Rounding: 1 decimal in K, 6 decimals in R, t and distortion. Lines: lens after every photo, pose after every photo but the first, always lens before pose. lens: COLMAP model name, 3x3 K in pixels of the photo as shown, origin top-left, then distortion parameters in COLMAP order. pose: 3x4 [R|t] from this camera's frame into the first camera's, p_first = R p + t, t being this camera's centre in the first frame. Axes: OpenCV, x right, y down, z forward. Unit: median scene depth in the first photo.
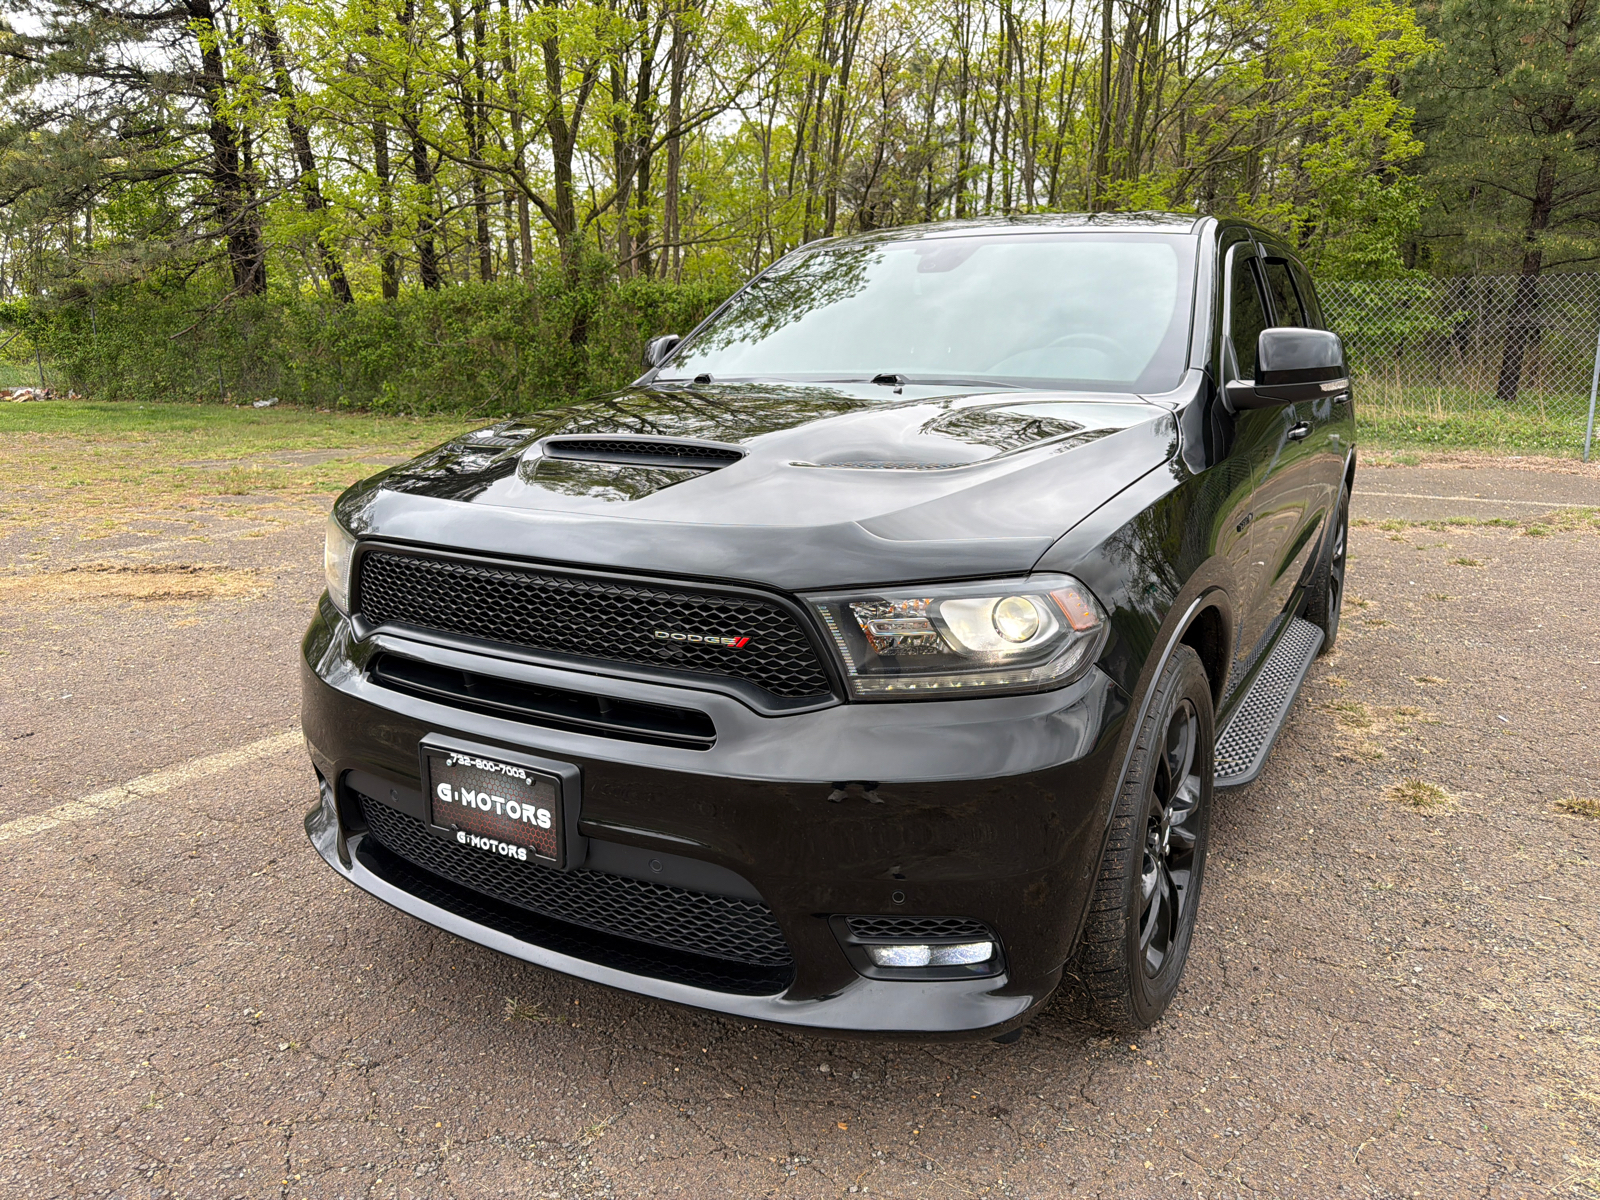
lens RADIAL K [[1164.7, 0, 805.9], [0, 1164.7, 586.8], [0, 0, 1]] dist [-0.001060, -0.000264]
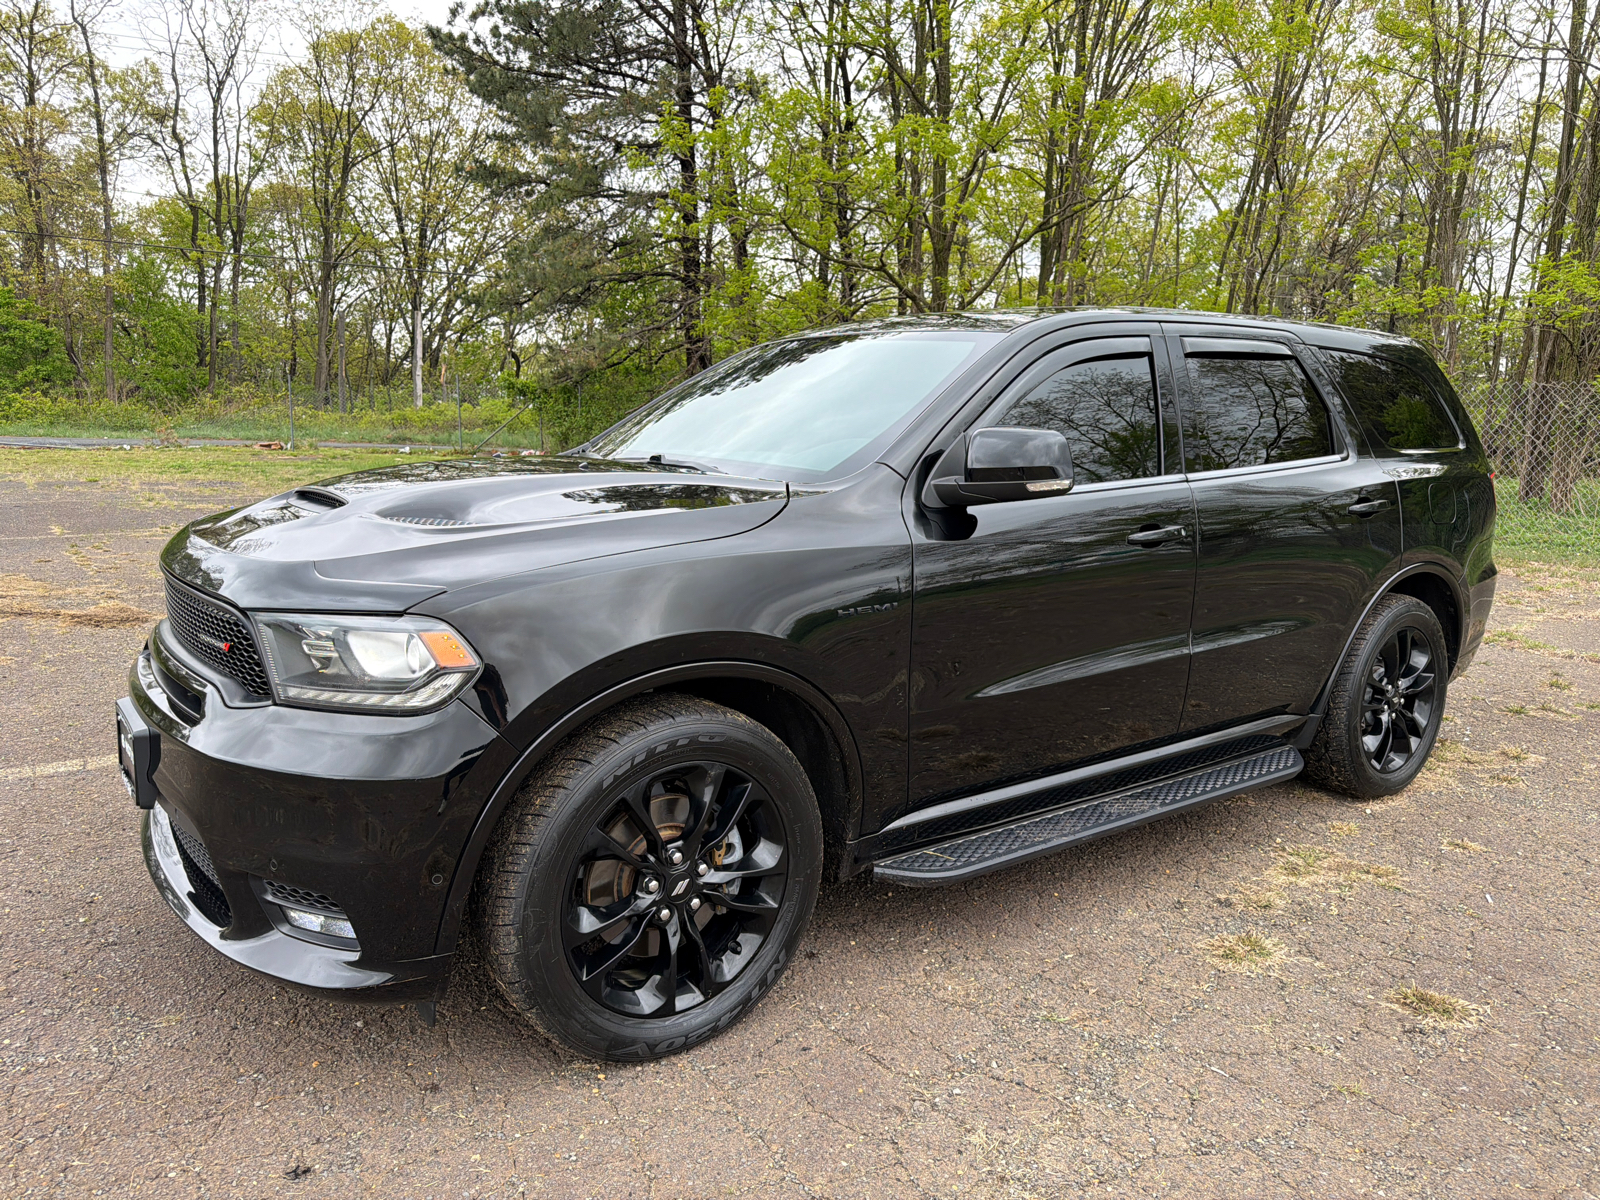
lens RADIAL K [[1152.7, 0, 795.6], [0, 1152.7, 592.0], [0, 0, 1]] dist [0.042078, -0.056879]
pose [[0.914373, 0.087441, -0.395318, 0.833709], [-0.113101, 0.992694, -0.042027, -0.024619], [0.388755, 0.083139, 0.917582, 0.049505]]
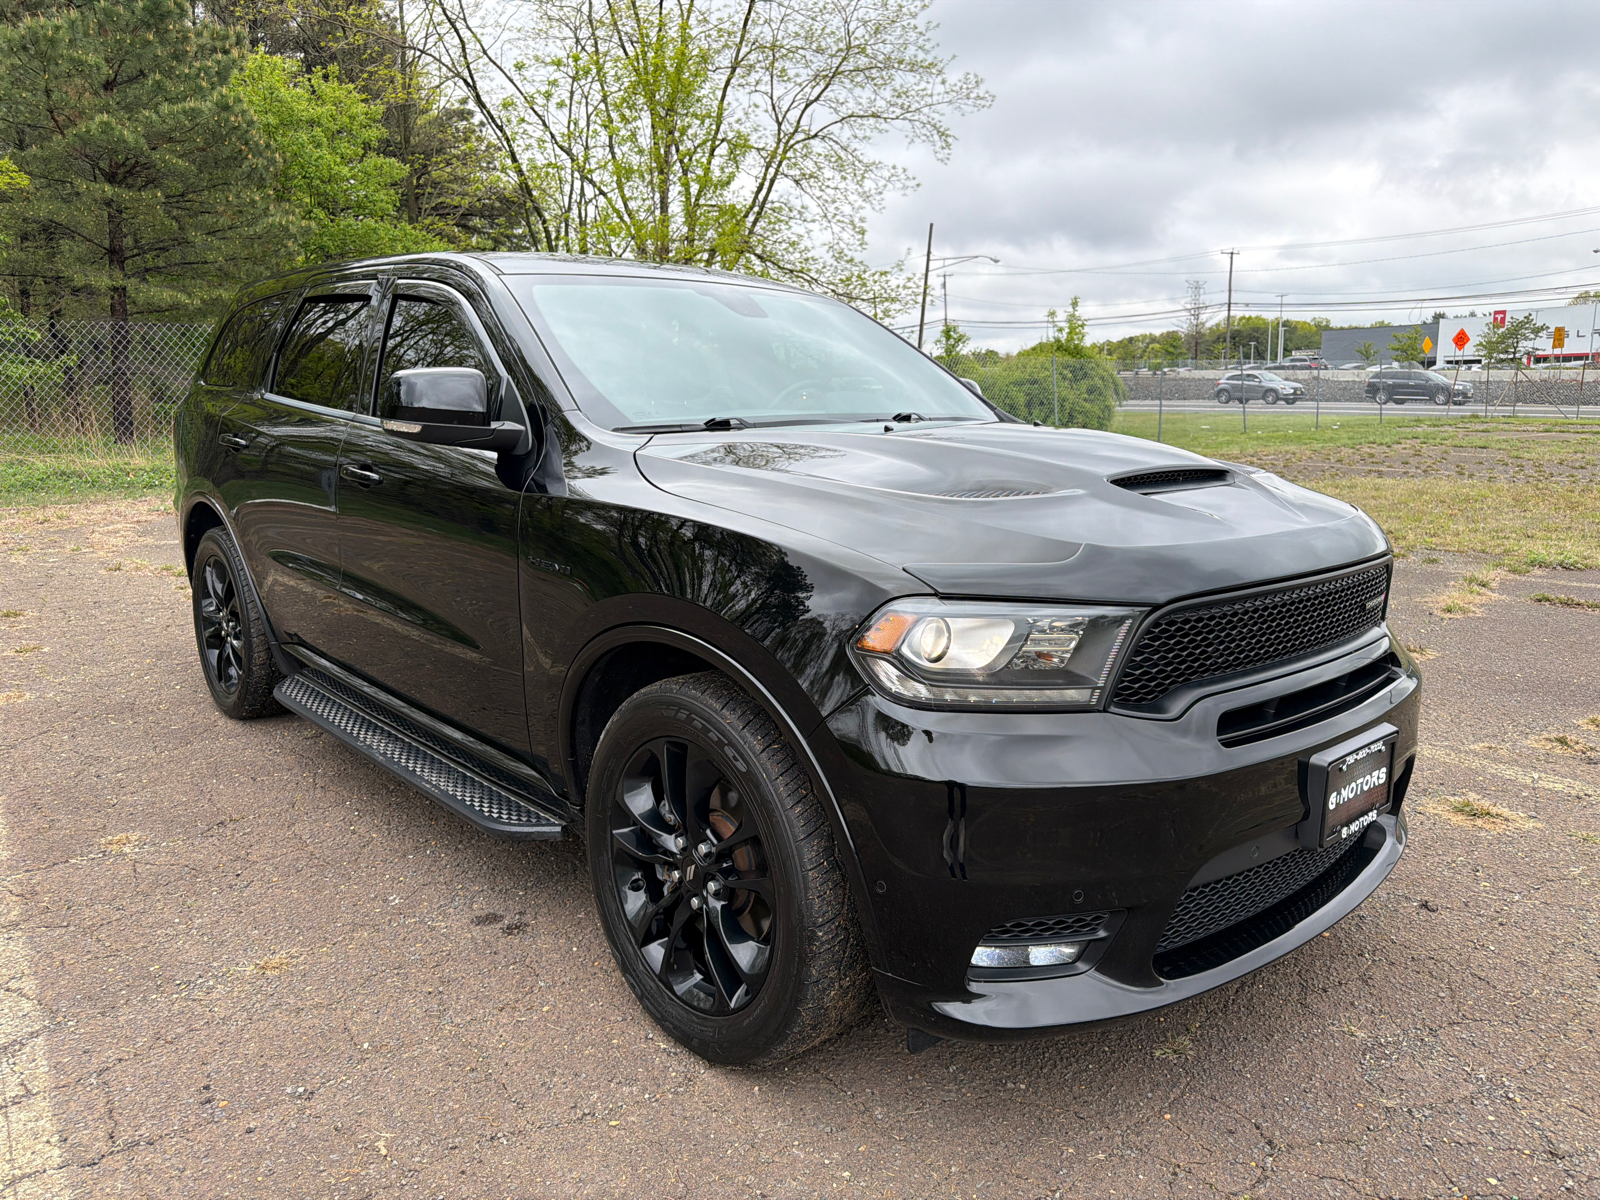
lens RADIAL K [[1152.7, 0, 795.6], [0, 1152.7, 592.0], [0, 0, 1]] dist [0.042078, -0.056879]
pose [[0.322075, -0.159841, 0.933123, -1.288351], [0.191402, 0.976284, 0.101170, -0.191145], [-0.927164, 0.146017, 0.345030, 0.957001]]
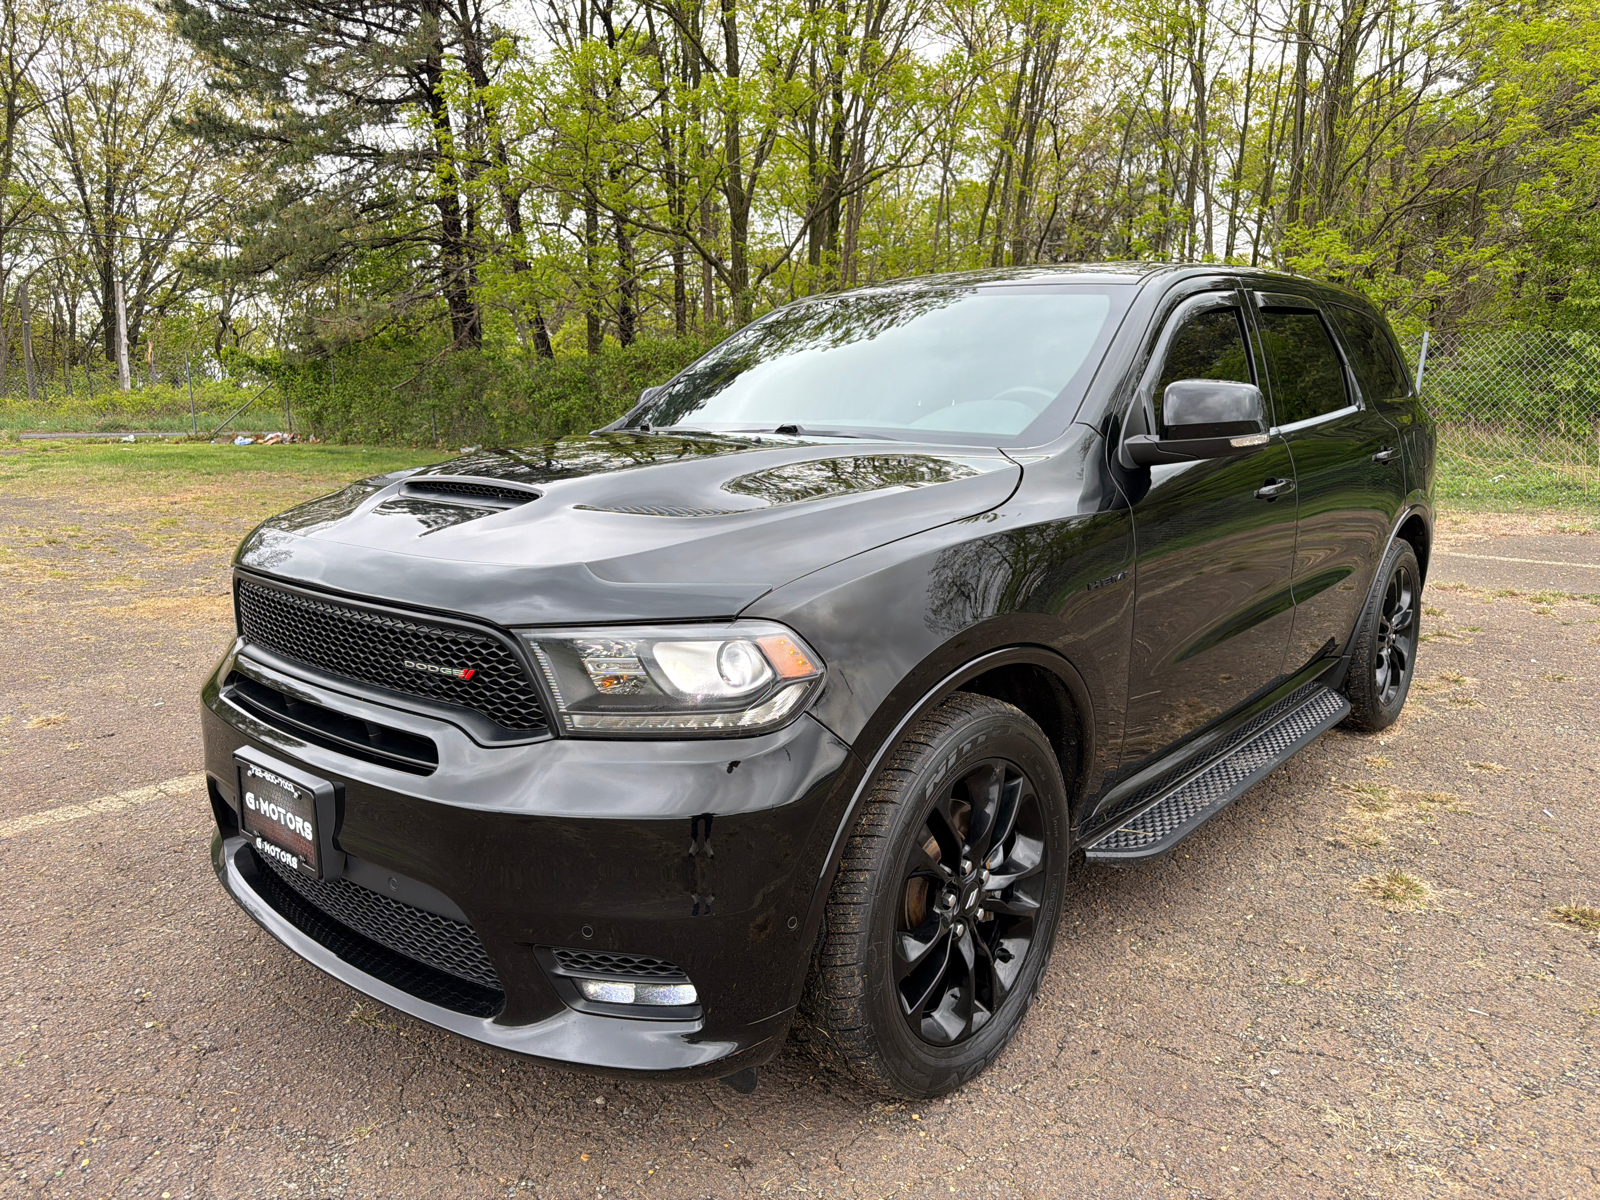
lens RADIAL K [[1156.3, 0, 800.0], [0, 1156.3, 600.0], [0, 0, 1]] dist [0.006772, -0.009507]
pose [[0.982248, 0.036878, -0.183927, 0.349363], [-0.042735, 0.998695, -0.027980, -0.002526], [0.182656, 0.035343, 0.982542, 0.021815]]
